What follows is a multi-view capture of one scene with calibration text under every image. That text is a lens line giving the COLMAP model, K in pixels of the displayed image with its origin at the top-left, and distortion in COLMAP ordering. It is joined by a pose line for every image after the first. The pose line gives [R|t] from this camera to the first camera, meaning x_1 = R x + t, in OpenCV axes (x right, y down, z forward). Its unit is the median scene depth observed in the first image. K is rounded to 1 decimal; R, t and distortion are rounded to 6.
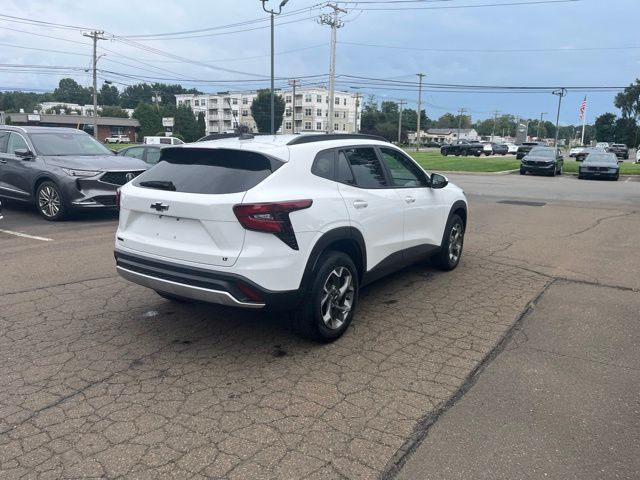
lens RADIAL K [[482.8, 0, 319.6], [0, 482.8, 236.9], [0, 0, 1]] dist [0.071516, -0.088537]
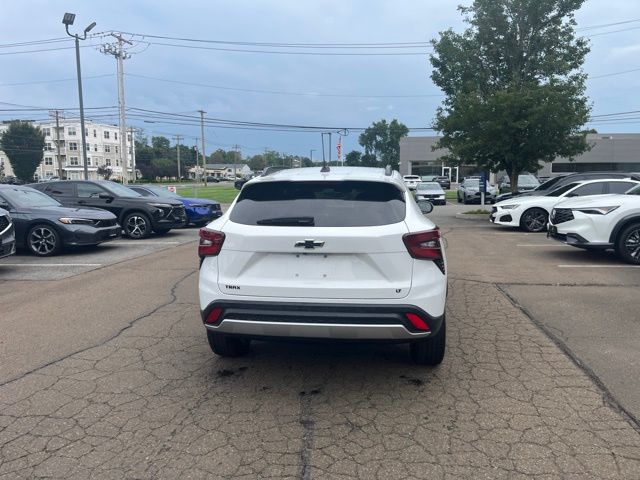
lens RADIAL K [[482.8, 0, 317.6], [0, 482.8, 237.4], [0, 0, 1]] dist [0.071516, -0.088537]
pose [[0.899009, -0.074990, 0.431461, -0.494256], [0.104622, 0.993479, -0.045324, -0.022266], [-0.425248, 0.085887, 0.900992, 0.118387]]
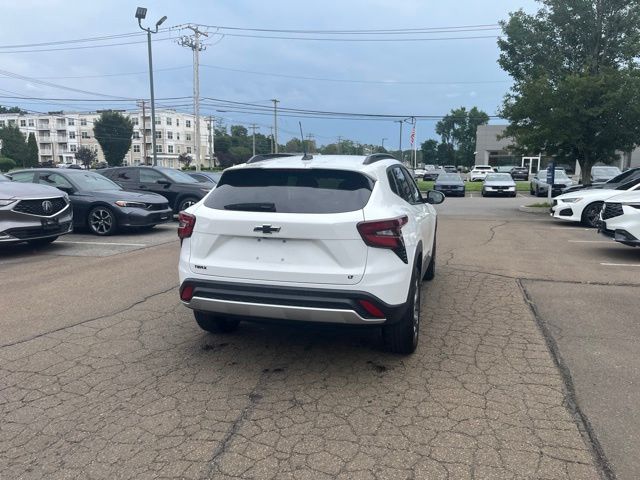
lens RADIAL K [[482.8, 0, 317.8], [0, 482.8, 239.7], [0, 0, 1]] dist [0.071516, -0.088537]
pose [[0.954819, -0.054348, 0.292175, -0.358371], [0.066320, 0.997310, -0.031221, -0.002940], [-0.289692, 0.049187, 0.955855, 0.040762]]
